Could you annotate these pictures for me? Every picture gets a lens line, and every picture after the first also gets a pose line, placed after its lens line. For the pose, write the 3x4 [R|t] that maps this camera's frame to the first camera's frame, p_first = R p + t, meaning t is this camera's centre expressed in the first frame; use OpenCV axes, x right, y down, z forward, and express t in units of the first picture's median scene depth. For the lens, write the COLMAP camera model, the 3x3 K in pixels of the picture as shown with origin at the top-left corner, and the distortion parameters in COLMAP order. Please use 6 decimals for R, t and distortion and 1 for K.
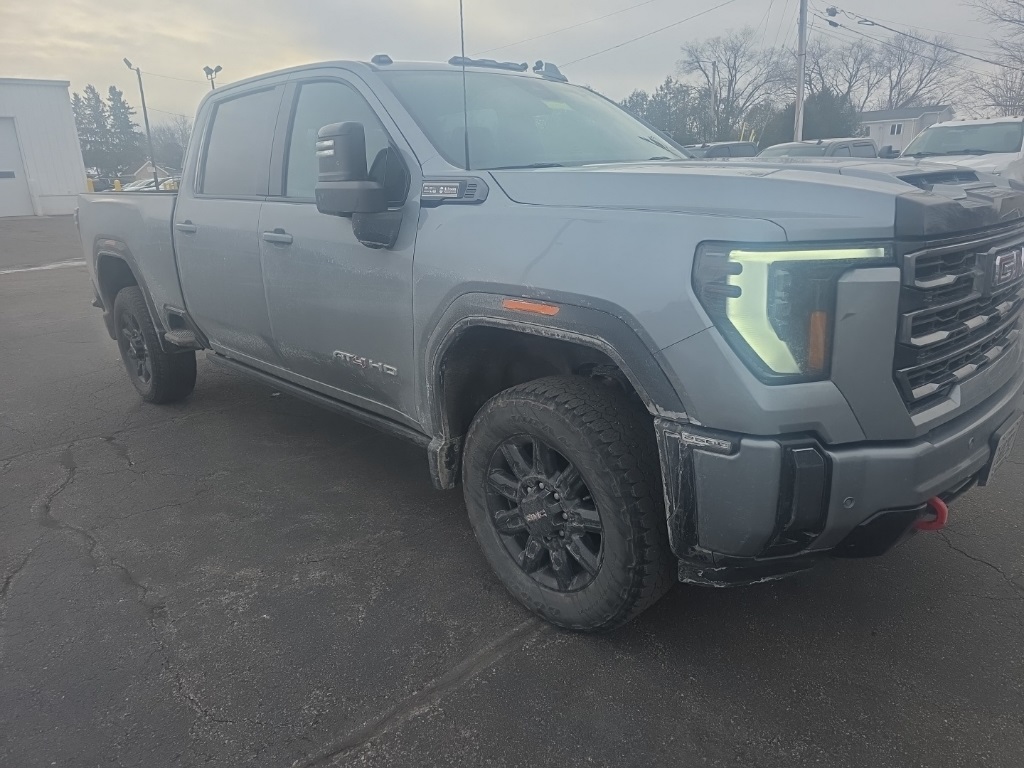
lens RADIAL K [[689.3, 0, 512.0], [0, 689.3, 384.0], [0, 0, 1]] dist [0.064536, -0.048137]
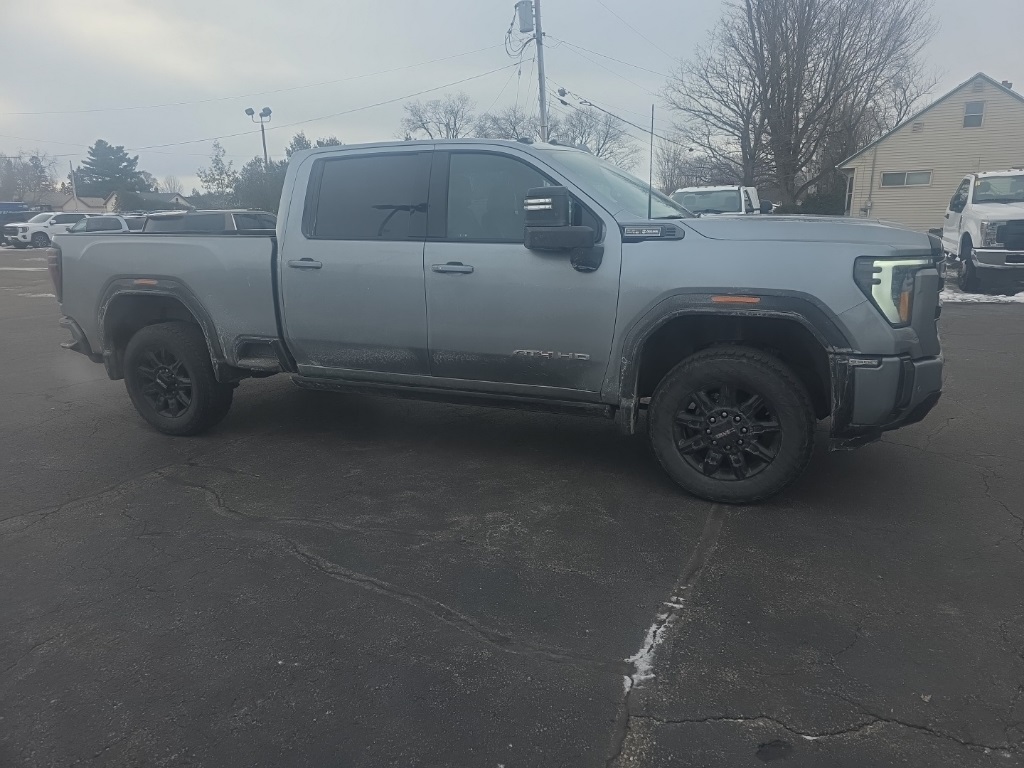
lens RADIAL K [[689.3, 0, 512.0], [0, 689.3, 384.0], [0, 0, 1]] dist [0.064536, -0.048137]
pose [[0.928491, -0.072794, 0.364150, -0.971594], [0.096506, 0.994207, -0.047323, 0.104441], [-0.358595, 0.079081, 0.930137, -0.311109]]
